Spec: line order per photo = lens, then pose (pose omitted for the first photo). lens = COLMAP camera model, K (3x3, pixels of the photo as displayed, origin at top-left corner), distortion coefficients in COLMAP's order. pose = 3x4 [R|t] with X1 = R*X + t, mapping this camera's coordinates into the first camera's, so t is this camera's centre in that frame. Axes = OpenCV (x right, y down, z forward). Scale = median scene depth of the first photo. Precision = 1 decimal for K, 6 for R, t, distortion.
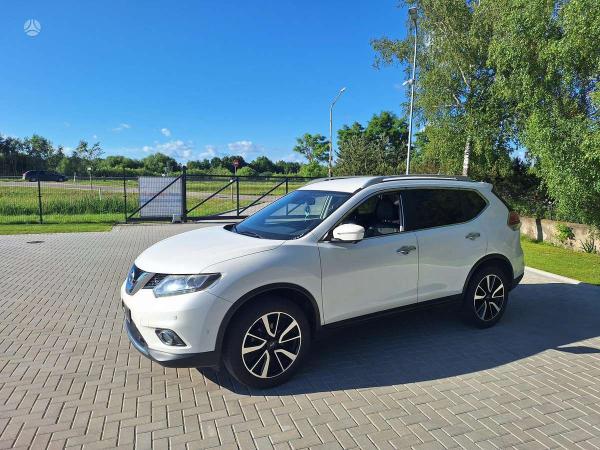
lens RADIAL K [[404.9, 0, 312.9], [0, 404.9, 226.1], [0, 0, 1]] dist [0.095604, -0.102790]
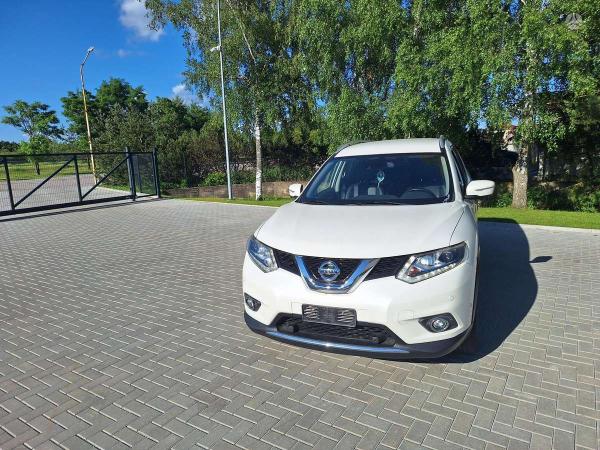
lens RADIAL K [[407.4, 0, 303.2], [0, 407.4, 222.7], [0, 0, 1]] dist [0.032106, -0.034851]
pose [[0.805712, -0.145351, 0.574197, -0.345160], [0.113588, 0.989347, 0.091054, -0.017363], [-0.581314, -0.008142, 0.813638, 0.151718]]
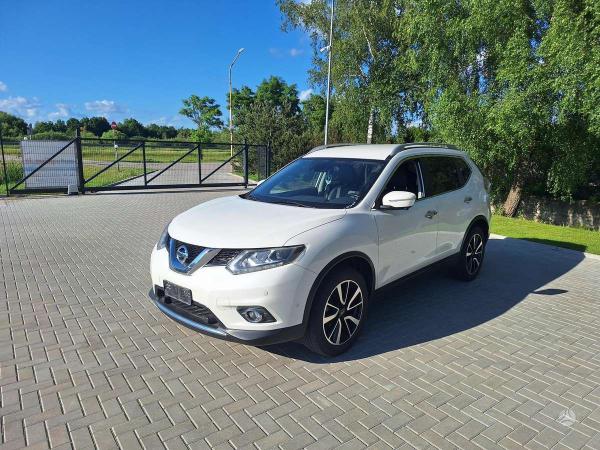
lens RADIAL K [[404.9, 0, 312.9], [0, 404.9, 226.1], [0, 0, 1]] dist [0.095604, -0.102790]
pose [[0.959284, -0.044577, 0.278904, -0.156387], [0.022622, 0.996421, 0.081450, -0.002244], [-0.281536, -0.071824, 0.956859, 0.025313]]
